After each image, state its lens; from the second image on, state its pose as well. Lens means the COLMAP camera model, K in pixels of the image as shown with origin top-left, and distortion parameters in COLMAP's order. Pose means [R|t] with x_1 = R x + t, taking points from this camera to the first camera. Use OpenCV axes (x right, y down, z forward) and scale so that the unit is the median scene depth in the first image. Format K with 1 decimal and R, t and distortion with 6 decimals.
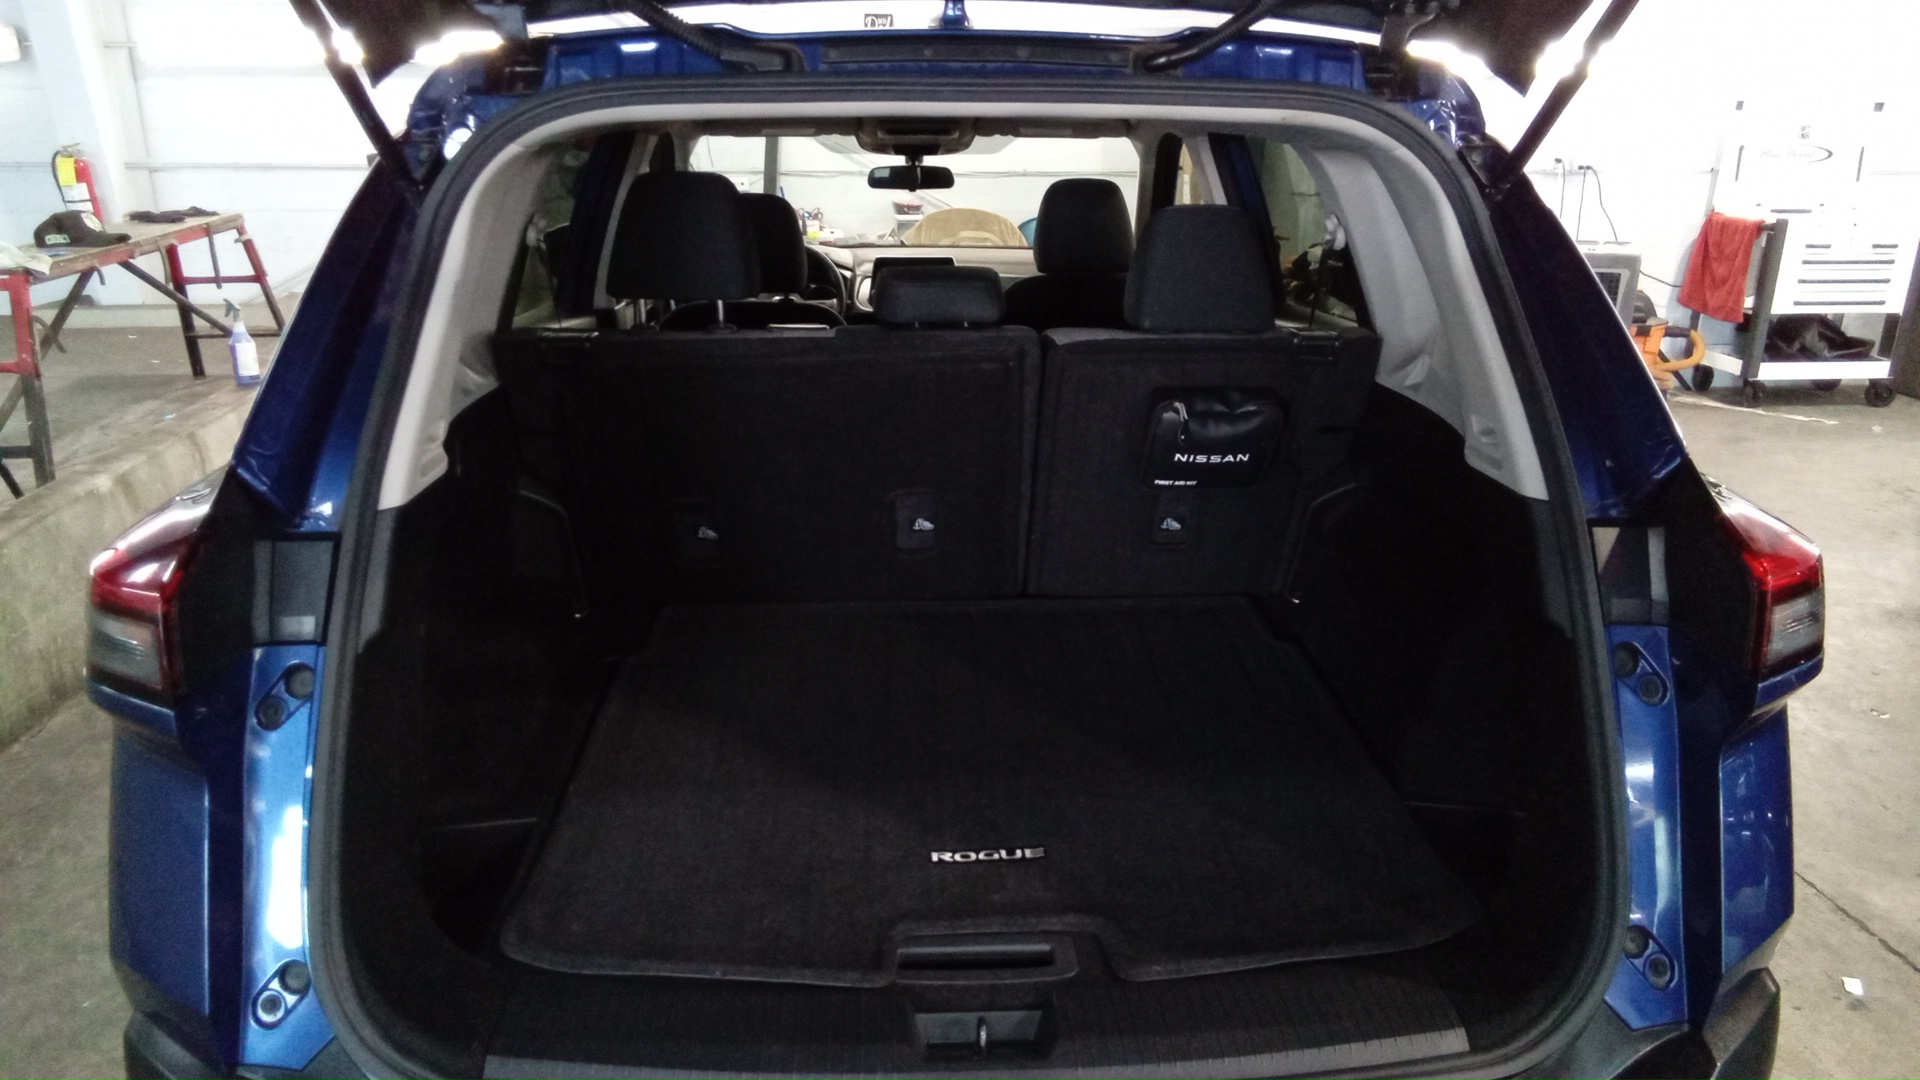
lens RADIAL K [[1332.7, 0, 948.4], [0, 1332.7, 537.3], [0, 0, 1]] dist [-0.010547, -0.002088]
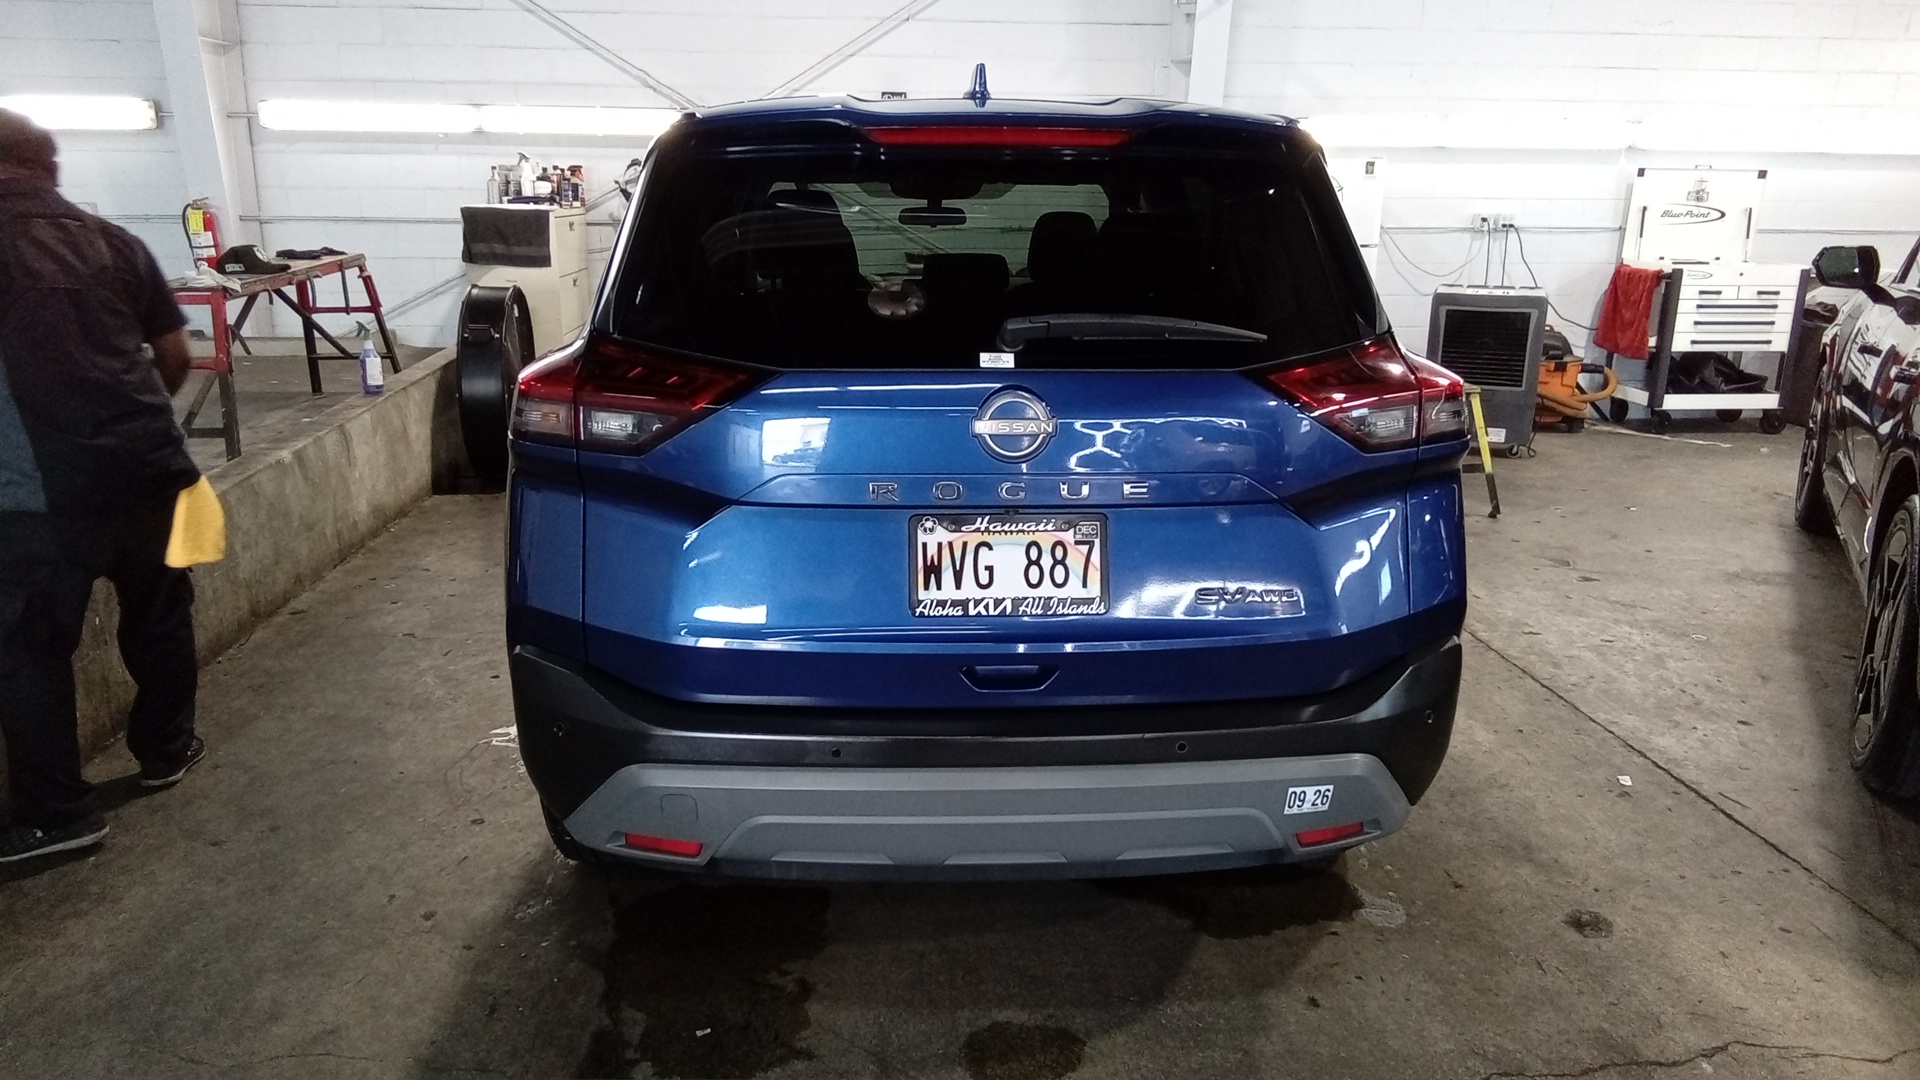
lens RADIAL K [[1304.6, 0, 953.6], [0, 1304.6, 538.8], [0, 0, 1]] dist [0.041836, -0.071140]
pose [[0.999973, 0.000713, 0.007313, -0.008036], [-0.000356, 0.998818, -0.048598, 0.051664], [-0.007339, 0.048594, 0.998792, -0.127093]]
